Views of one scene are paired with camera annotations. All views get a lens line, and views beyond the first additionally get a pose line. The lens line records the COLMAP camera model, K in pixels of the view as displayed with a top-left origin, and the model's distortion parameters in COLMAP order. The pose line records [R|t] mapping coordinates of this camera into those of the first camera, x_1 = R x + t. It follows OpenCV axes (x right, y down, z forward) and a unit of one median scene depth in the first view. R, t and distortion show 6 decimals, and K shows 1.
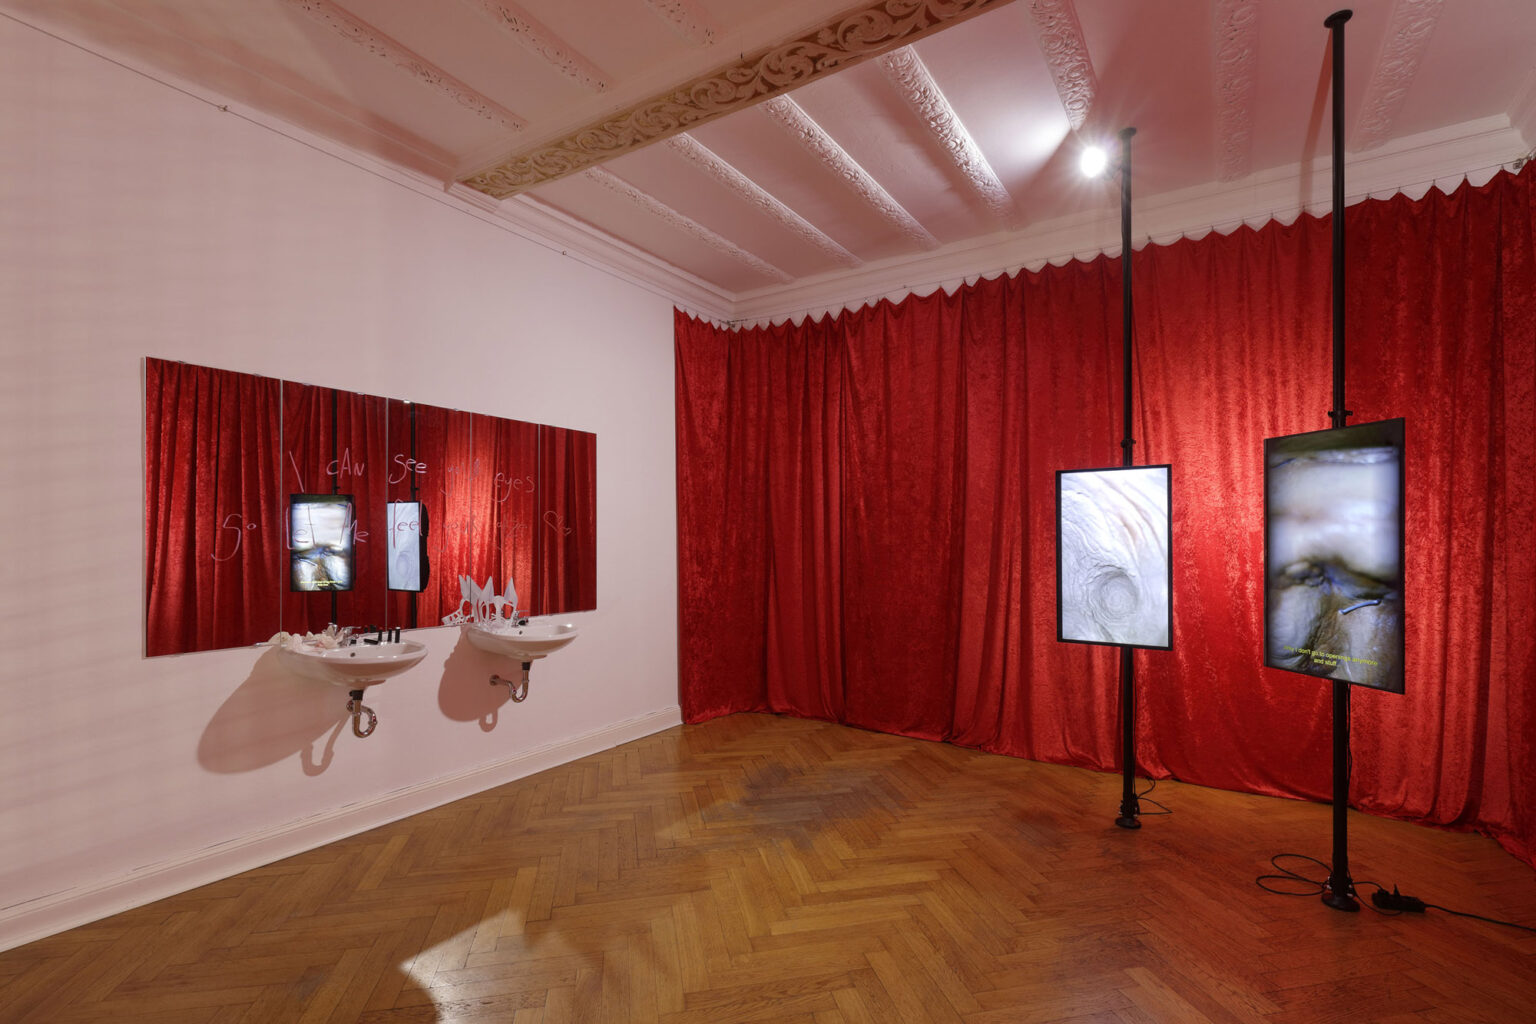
lens RADIAL K [[722.2, 0, 767.4], [0, 722.2, 617.4], [0, 0, 1]] dist [0.000350, 0.000016]
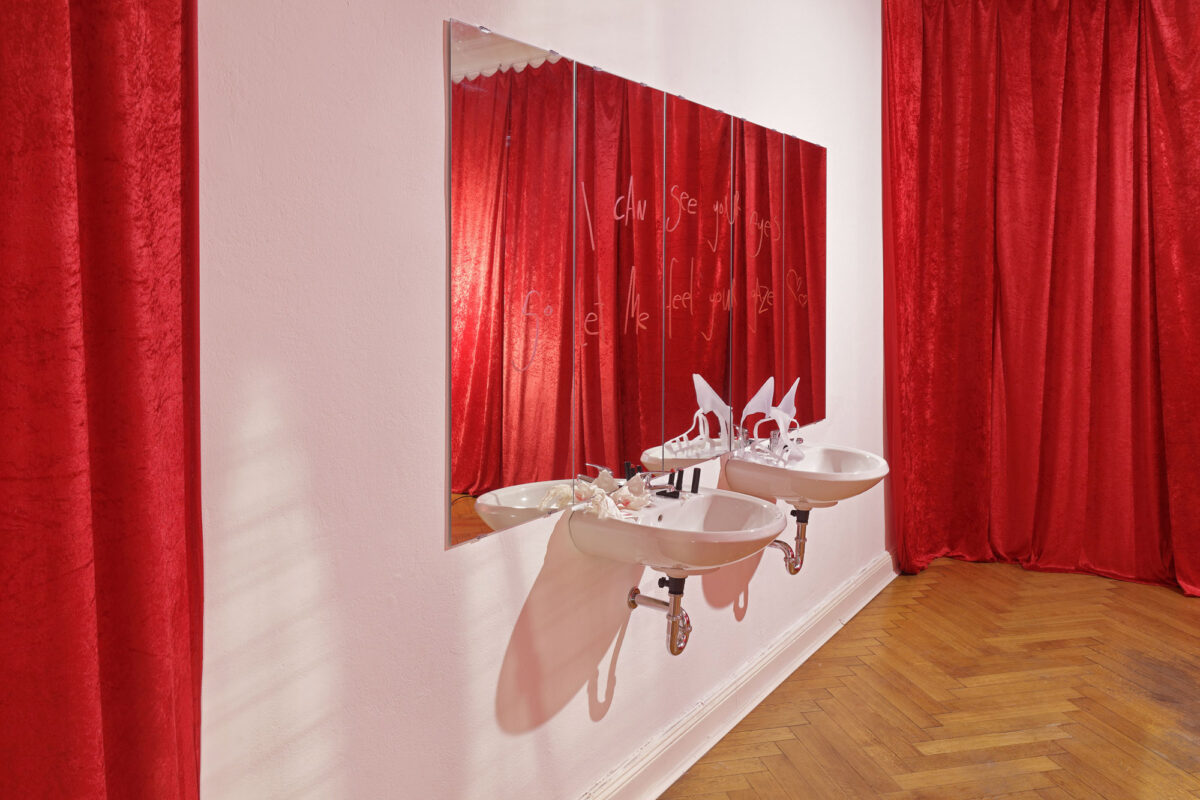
lens RADIAL K [[953.6, 0, 638.5], [0, 953.6, 401.6], [0, 0, 1]] dist [-0.010431, 0.006951]
pose [[0.999777, -0.020831, -0.003579, -0.364277], [0.020851, 0.999766, 0.005744, -0.031526], [0.003459, -0.005817, 0.999977, 0.127779]]
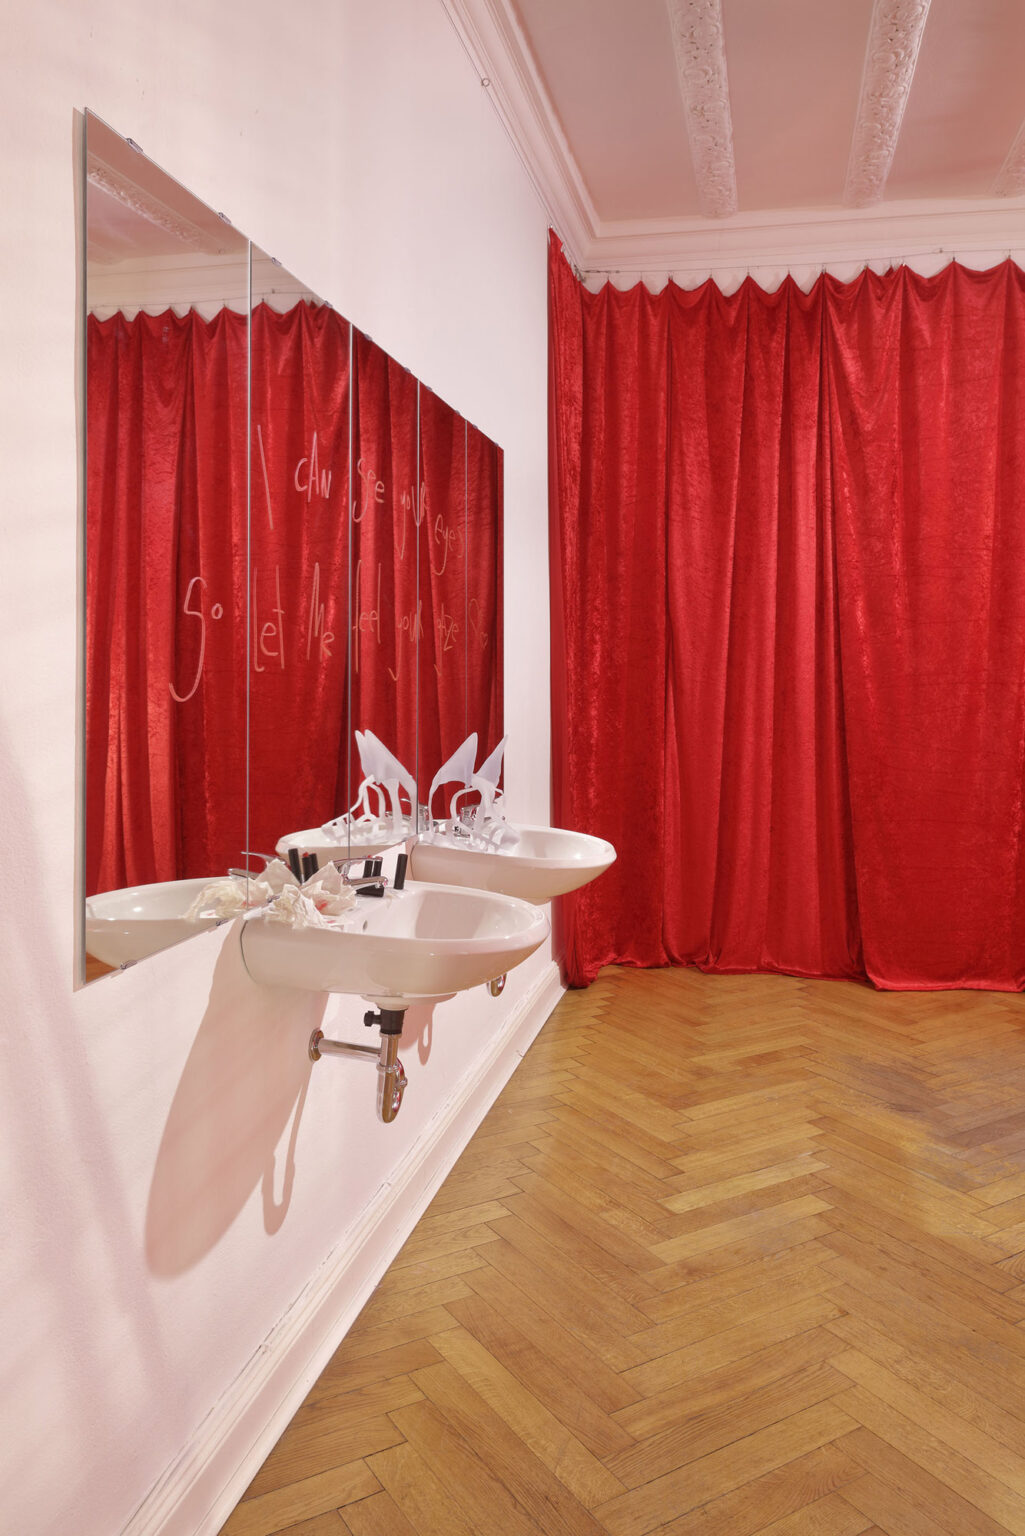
lens RADIAL K [[1125.0, 0, 567.2], [0, 1125.0, 779.7], [0, 0, 1]] dist [-0.012222, -0.003896]
pose [[0.935729, -0.024107, 0.351894, -0.429184], [0.025794, 0.999667, -0.000106, -0.018465], [-0.351774, 0.009176, 0.936040, 0.219250]]
